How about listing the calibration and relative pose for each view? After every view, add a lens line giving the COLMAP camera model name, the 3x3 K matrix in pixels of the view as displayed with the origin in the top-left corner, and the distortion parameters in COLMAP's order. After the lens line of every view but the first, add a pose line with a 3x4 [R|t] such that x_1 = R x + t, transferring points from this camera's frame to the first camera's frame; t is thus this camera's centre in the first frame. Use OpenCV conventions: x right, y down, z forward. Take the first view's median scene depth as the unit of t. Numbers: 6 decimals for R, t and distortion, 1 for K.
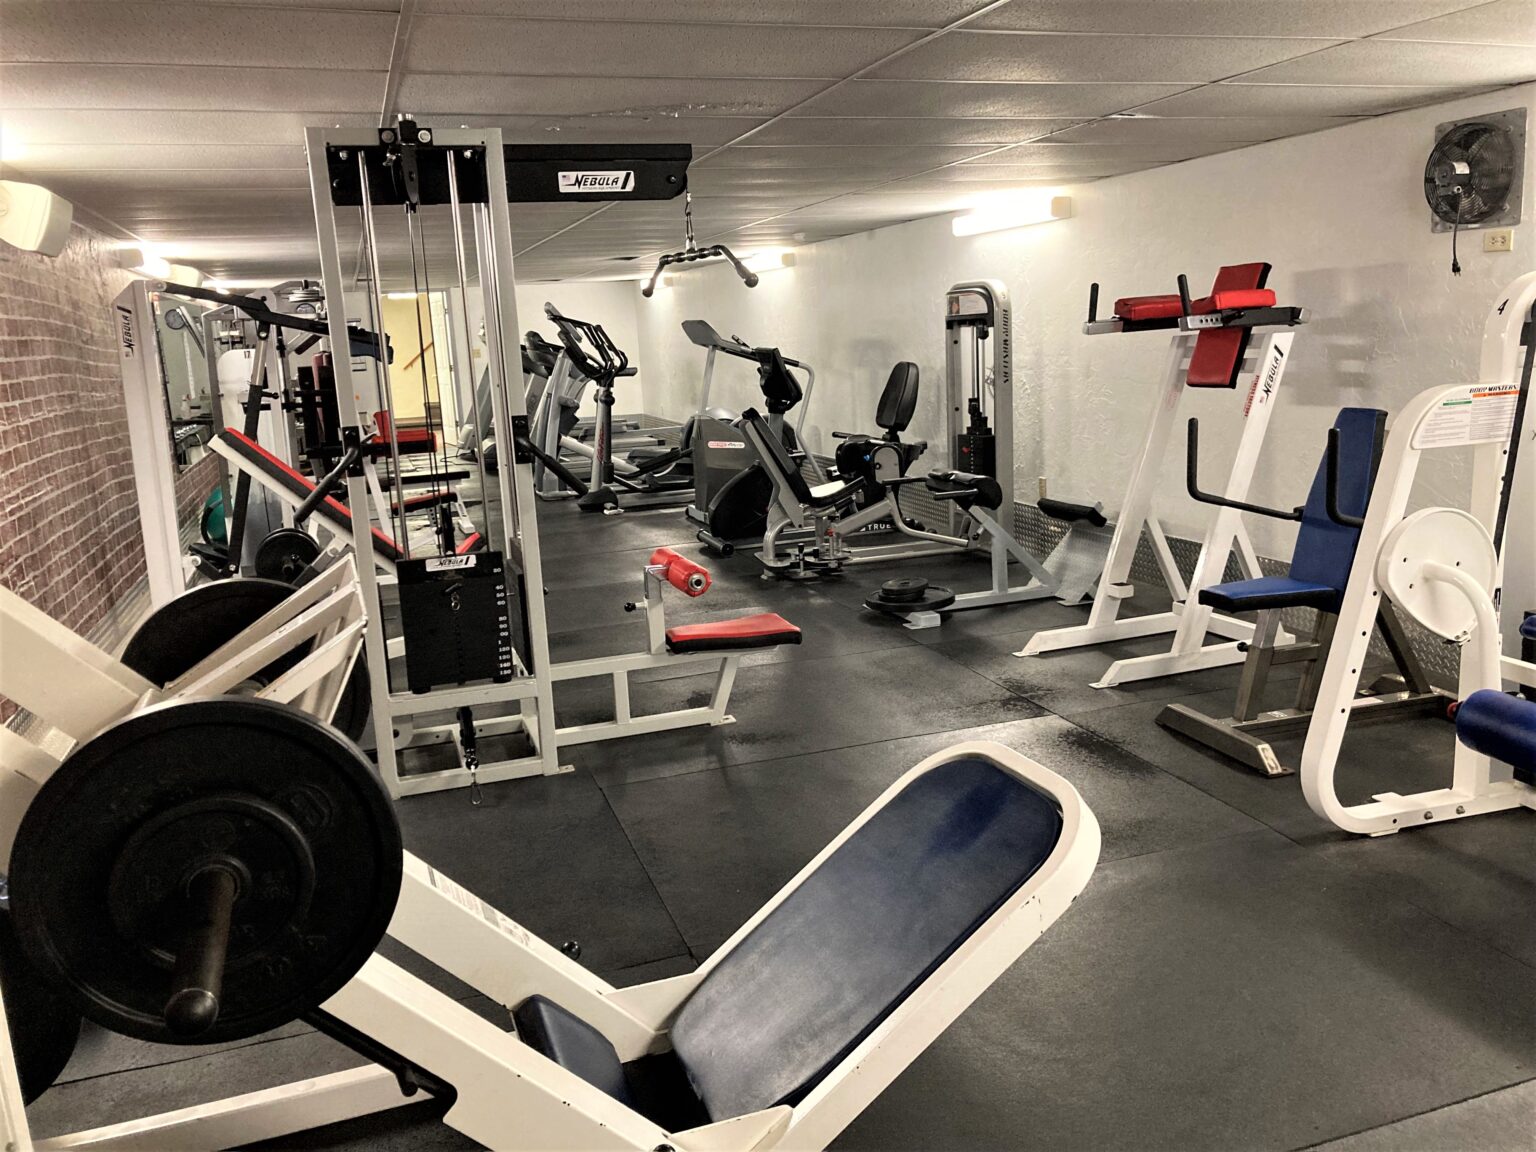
lens RADIAL K [[1223.8, 0, 768.0], [0, 1223.8, 576.0], [0, 0, 1]] dist [-0.001820, -0.001026]
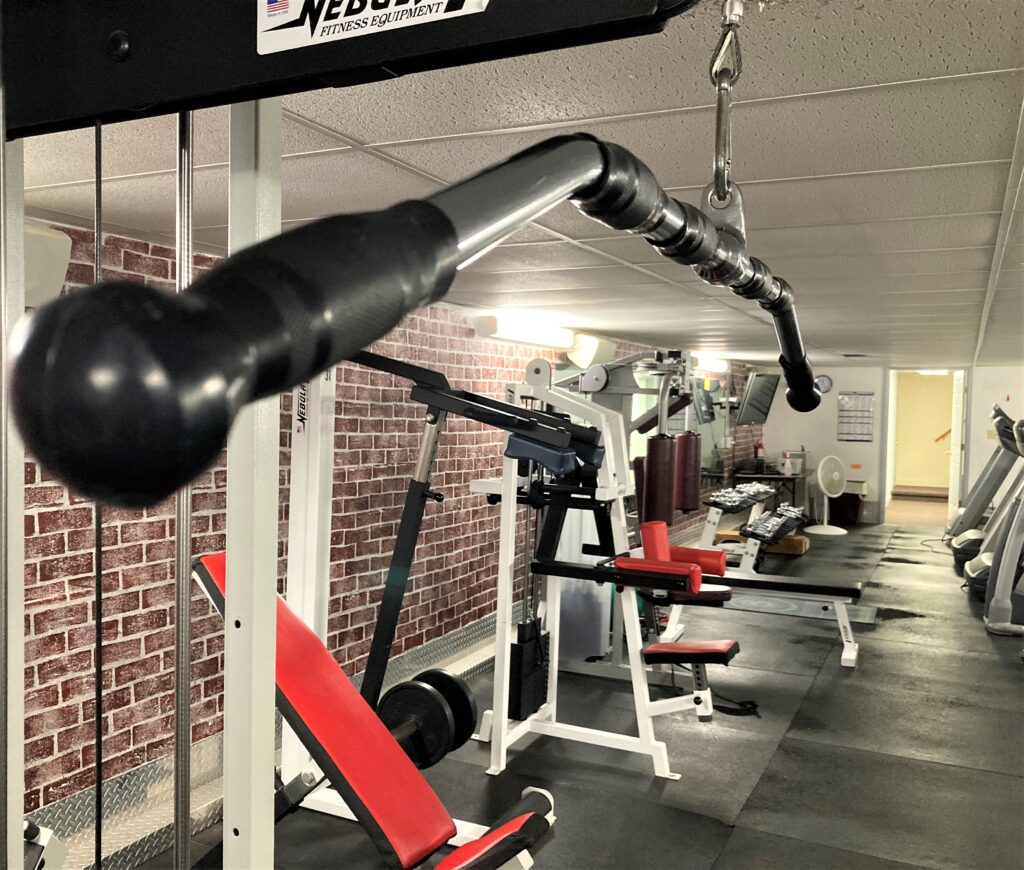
lens RADIAL K [[932.1, 0, 512.0], [0, 932.1, 435.0], [0, 0, 1]] dist [-0.003918, -0.004579]
pose [[0.703649, 0.089407, -0.704900, 0.012384], [-0.195172, 0.978214, -0.070752, -0.076955], [0.683217, 0.187362, 0.705769, 0.313106]]
